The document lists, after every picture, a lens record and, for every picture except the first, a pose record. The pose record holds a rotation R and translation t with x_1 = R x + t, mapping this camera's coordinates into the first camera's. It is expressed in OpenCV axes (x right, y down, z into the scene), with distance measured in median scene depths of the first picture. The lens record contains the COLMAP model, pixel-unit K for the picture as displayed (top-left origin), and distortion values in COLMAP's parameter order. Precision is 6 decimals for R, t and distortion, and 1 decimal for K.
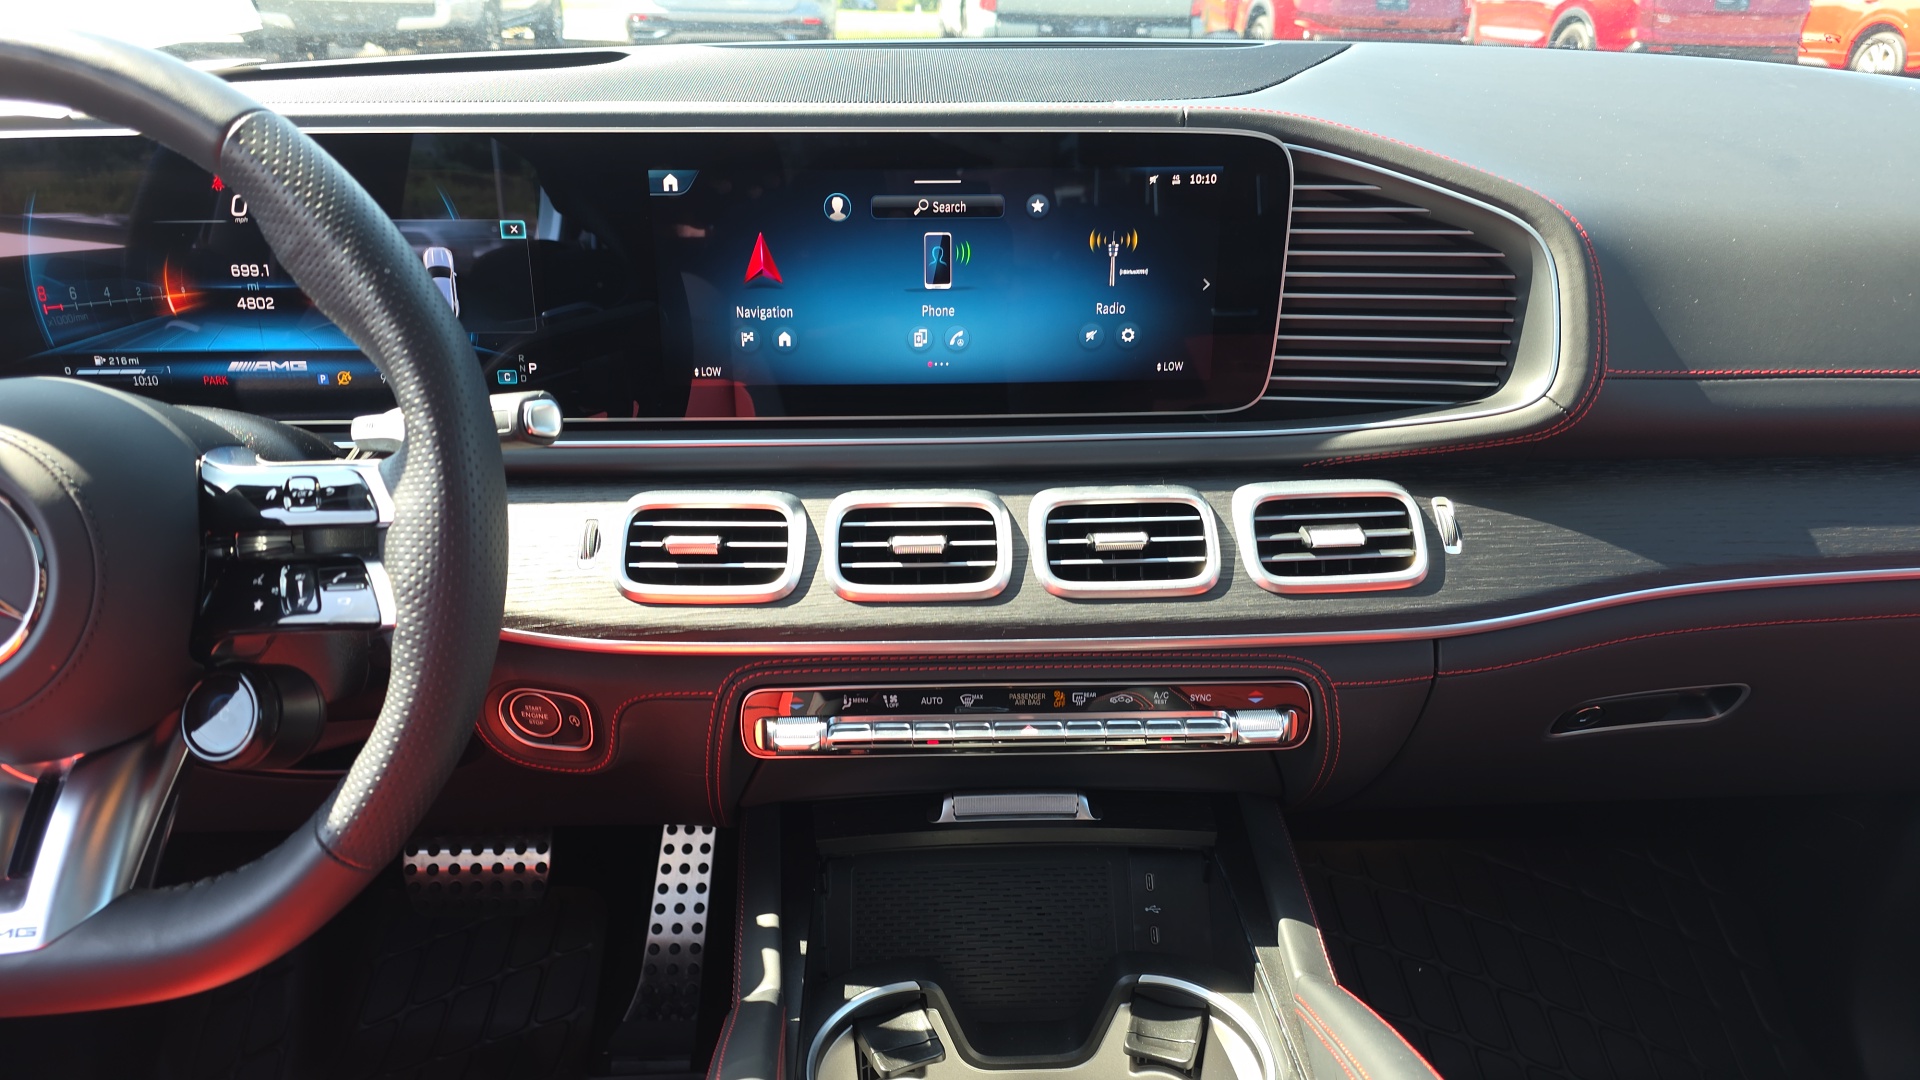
lens RADIAL K [[1310.1, 0, 940.1], [0, 1310.1, 528.5], [0, 0, 1]] dist [0.074961, -0.090059]
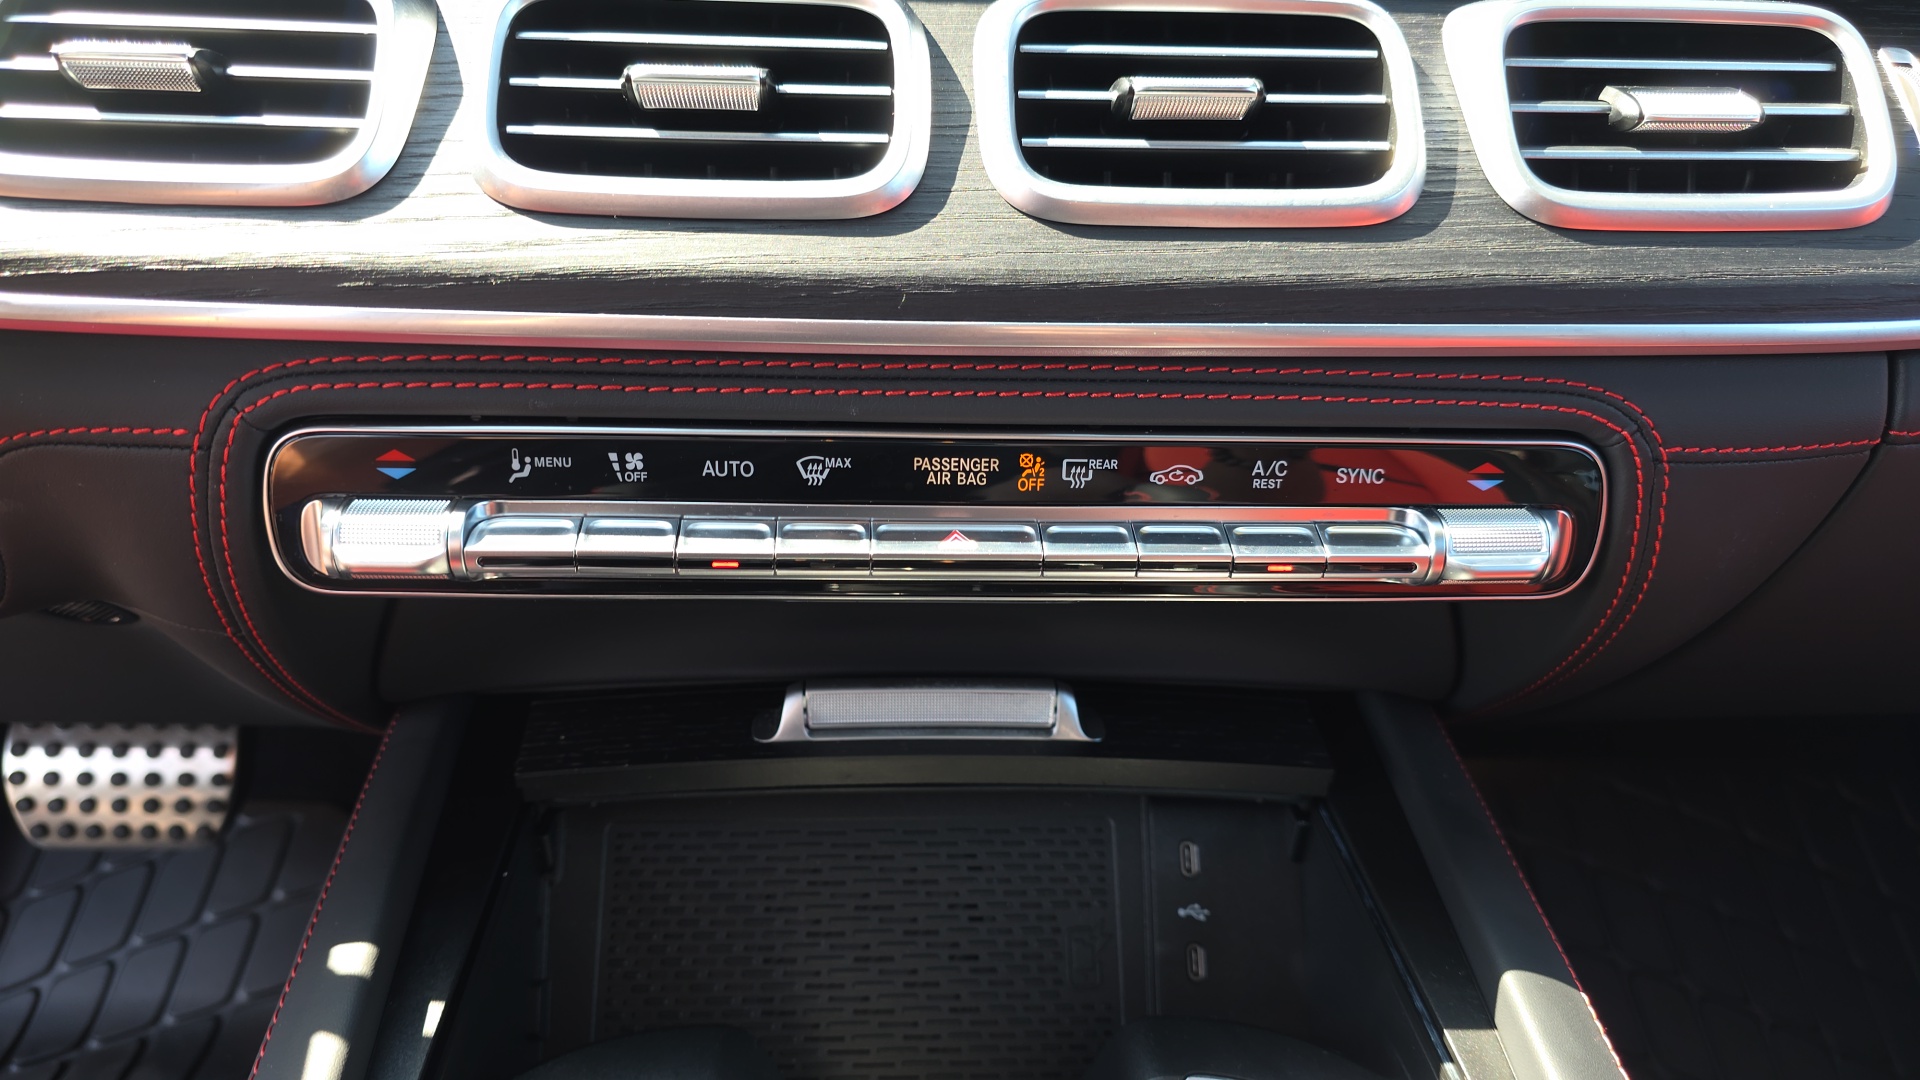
lens RADIAL K [[1306.9, 0, 944.6], [0, 1306.9, 550.3], [0, 0, 1]] dist [0.060103, -0.057908]
pose [[0.998954, 0.022399, 0.039864, 0.045549], [-0.026308, 0.994598, 0.100408, 0.110769], [-0.037399, -0.101352, 0.994147, 0.564613]]
